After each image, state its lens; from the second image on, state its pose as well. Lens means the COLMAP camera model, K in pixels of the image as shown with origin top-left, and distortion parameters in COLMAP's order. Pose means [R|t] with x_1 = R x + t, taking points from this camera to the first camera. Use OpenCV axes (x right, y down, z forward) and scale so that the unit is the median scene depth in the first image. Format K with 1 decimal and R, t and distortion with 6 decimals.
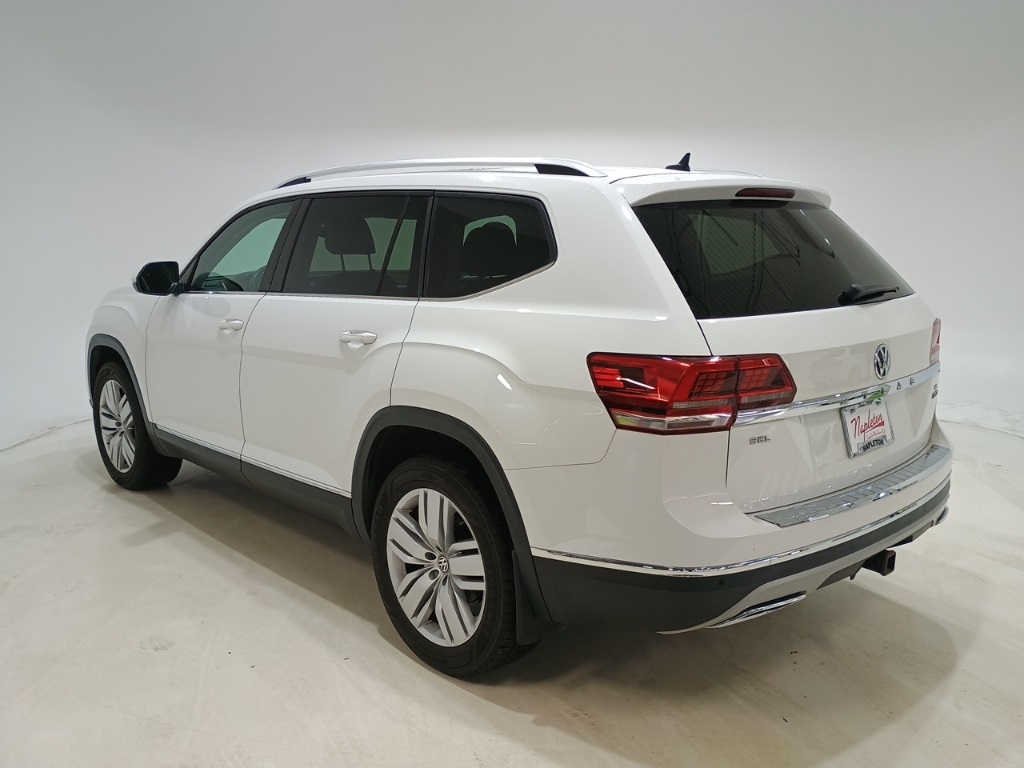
lens RADIAL K [[876.0, 0, 512.0], [0, 876.0, 384.0], [0, 0, 1]] dist [0.030391, 0.003836]
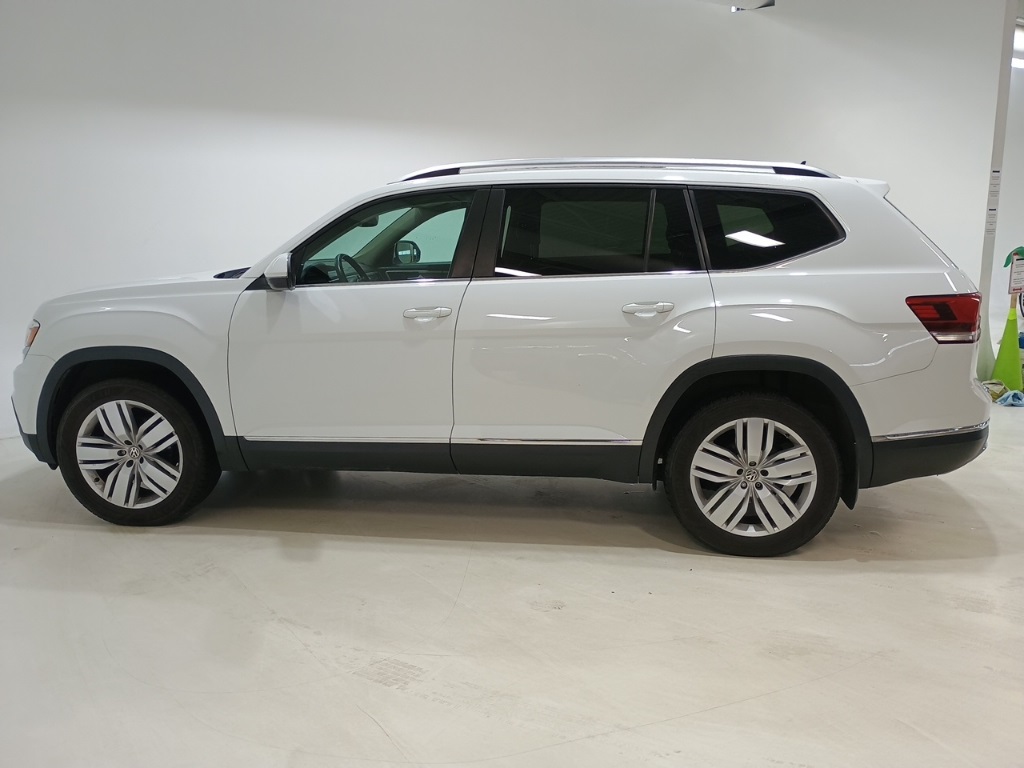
lens RADIAL K [[876.0, 0, 512.0], [0, 876.0, 384.0], [0, 0, 1]] dist [0.030391, 0.003836]
pose [[0.787806, -0.120187, 0.604084, -1.120089], [0.113375, 0.992315, 0.049573, -0.032455], [-0.605399, 0.029434, 0.795378, 0.177449]]
